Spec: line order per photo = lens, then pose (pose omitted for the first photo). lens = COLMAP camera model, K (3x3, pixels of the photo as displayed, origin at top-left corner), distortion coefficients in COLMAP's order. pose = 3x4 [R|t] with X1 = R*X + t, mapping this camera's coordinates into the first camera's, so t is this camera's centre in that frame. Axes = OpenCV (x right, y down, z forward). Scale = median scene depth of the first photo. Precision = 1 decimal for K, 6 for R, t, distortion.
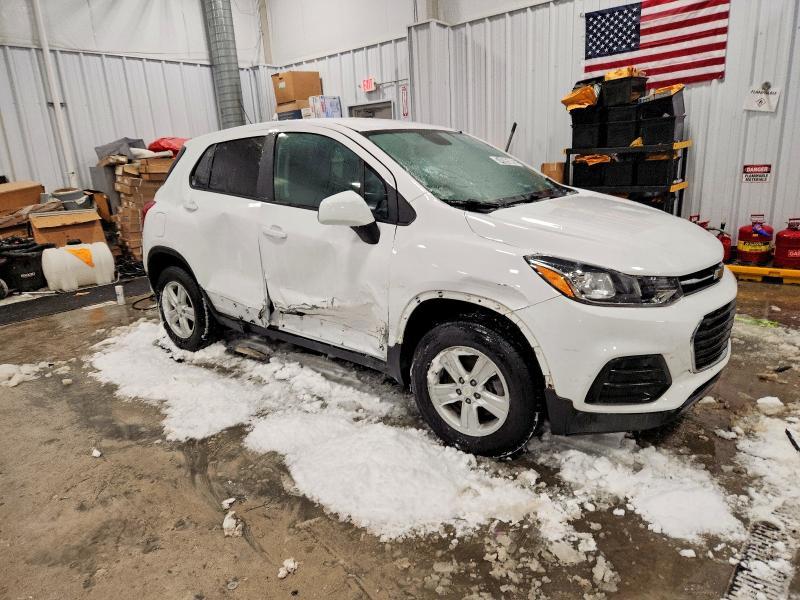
lens RADIAL K [[542.5, 0, 402.7], [0, 542.5, 302.1], [0, 0, 1]] dist [-0.009265, 0.001484]
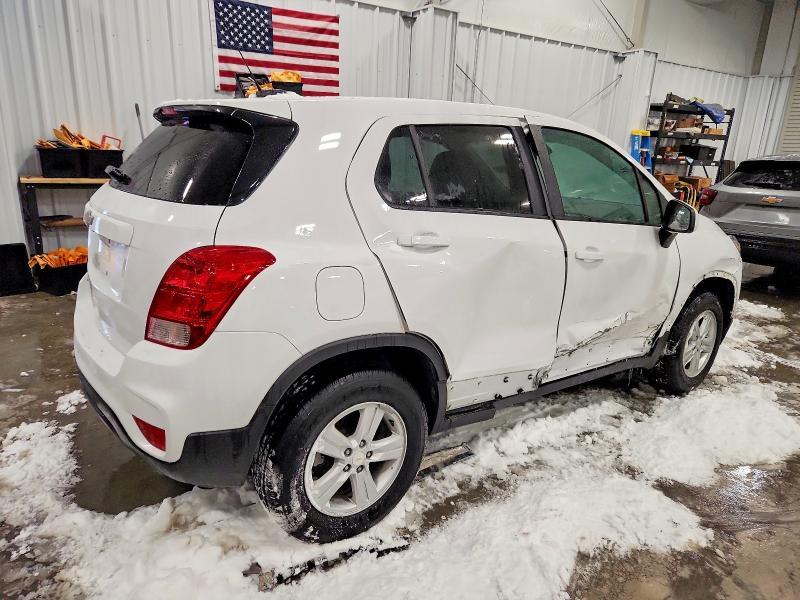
lens RADIAL K [[542.5, 0, 401.8], [0, 542.5, 303.4], [0, 0, 1]] dist [-0.009265, 0.001484]
pose [[0.252508, -0.199819, 0.946738, -0.563672], [0.186452, 0.970155, 0.155032, -0.125056], [-0.949461, 0.137374, 0.282229, 0.549098]]
